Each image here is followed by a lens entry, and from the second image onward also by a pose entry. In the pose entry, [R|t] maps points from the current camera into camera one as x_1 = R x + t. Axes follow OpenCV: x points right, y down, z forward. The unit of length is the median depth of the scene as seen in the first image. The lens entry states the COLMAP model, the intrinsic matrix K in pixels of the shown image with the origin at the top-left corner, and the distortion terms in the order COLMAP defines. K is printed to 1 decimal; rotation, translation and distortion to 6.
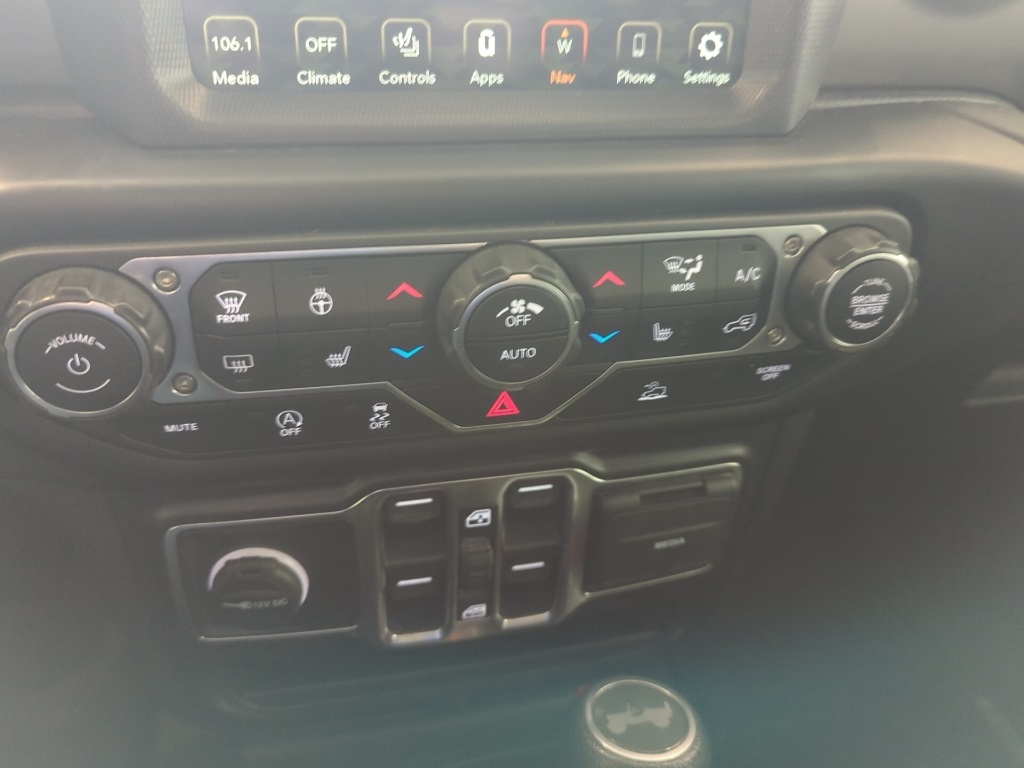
lens RADIAL K [[858.0, 0, 512.0], [0, 858.0, 384.0], [0, 0, 1]] dist [0.015841, -0.006983]
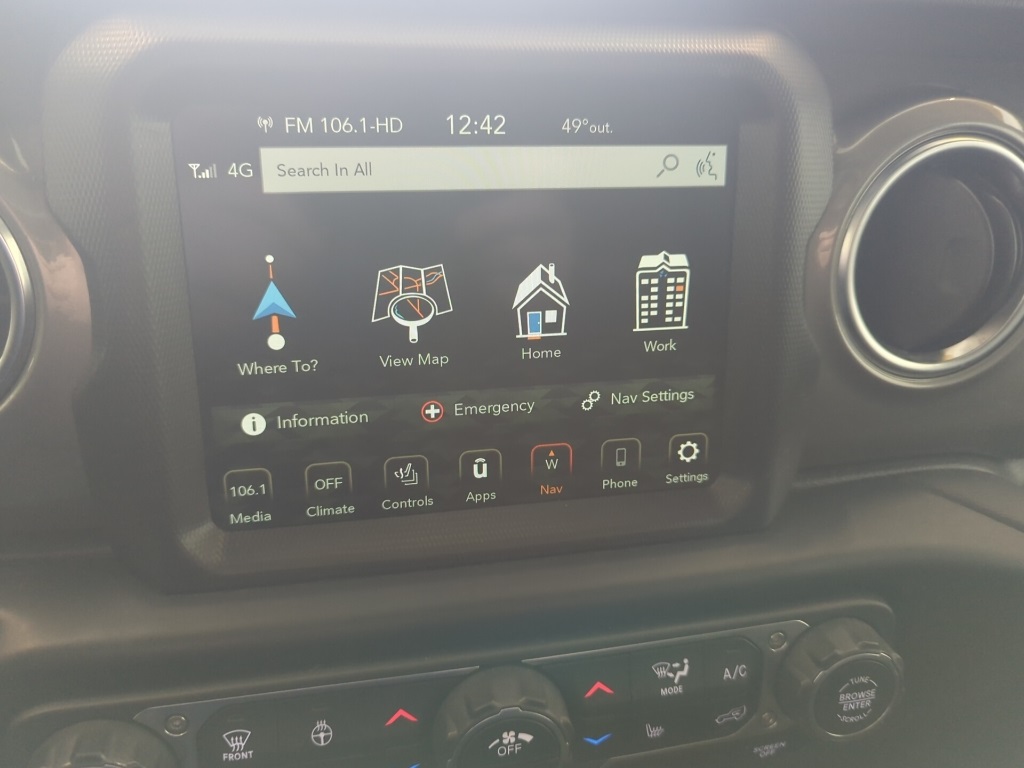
lens RADIAL K [[858.0, 0, 512.0], [0, 858.0, 384.0], [0, 0, 1]] dist [0.015841, -0.006983]
pose [[0.999197, -0.016863, -0.036344, 0.051020], [0.010837, 0.987052, -0.160035, -0.315806], [0.038572, 0.159512, 0.986442, -0.089869]]
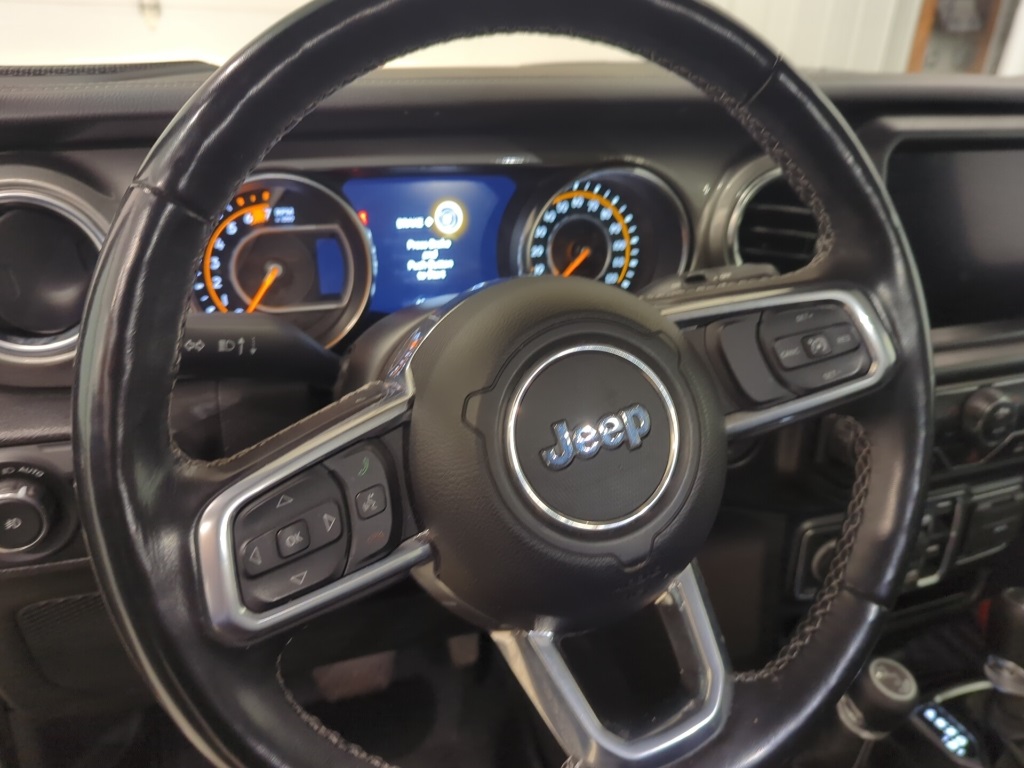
lens RADIAL K [[858.0, 0, 512.0], [0, 858.0, 384.0], [0, 0, 1]] dist [0.015841, -0.006983]
pose [[0.989003, -0.068823, 0.130909, -1.583483], [0.089798, 0.982737, -0.161753, 0.102483], [-0.117517, 0.171730, 0.978110, -1.198688]]
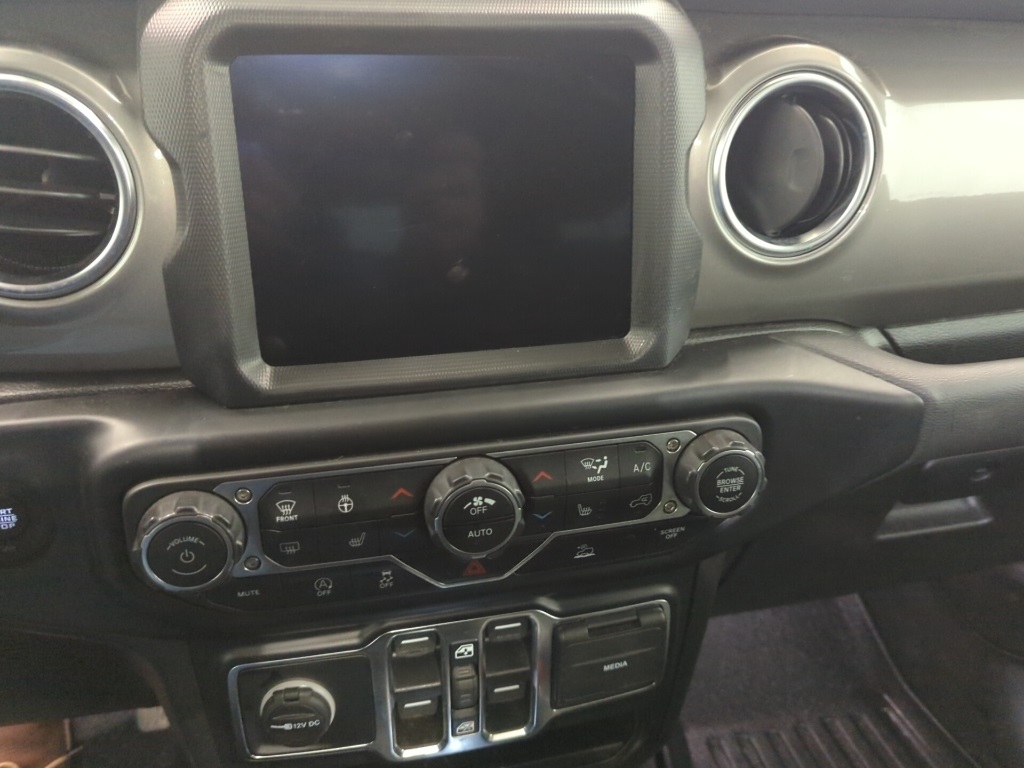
lens RADIAL K [[868.2, 0, 512.0], [0, 868.2, 384.0], [0, 0, 1]] dist [0.061886, -0.070324]
pose [[0.999063, -0.040407, -0.015524, 0.088862], [0.037780, 0.989015, -0.142903, -0.067540], [0.021127, 0.142182, 0.989615, -0.470124]]
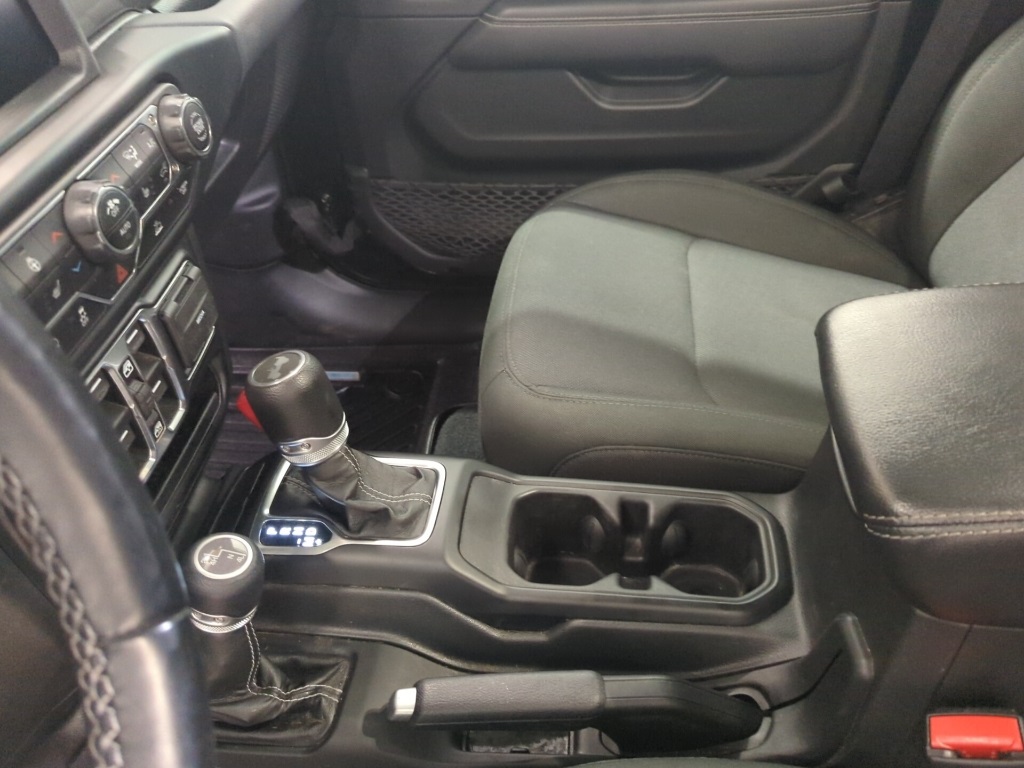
lens RADIAL K [[858.0, 0, 512.0], [0, 858.0, 384.0], [0, 0, 1]] dist [0.015841, -0.006983]
pose [[0.340904, -0.670117, 0.659339, -1.081222], [0.599788, 0.695099, 0.396348, -0.035045], [-0.723905, 0.260348, 0.638890, -0.656576]]
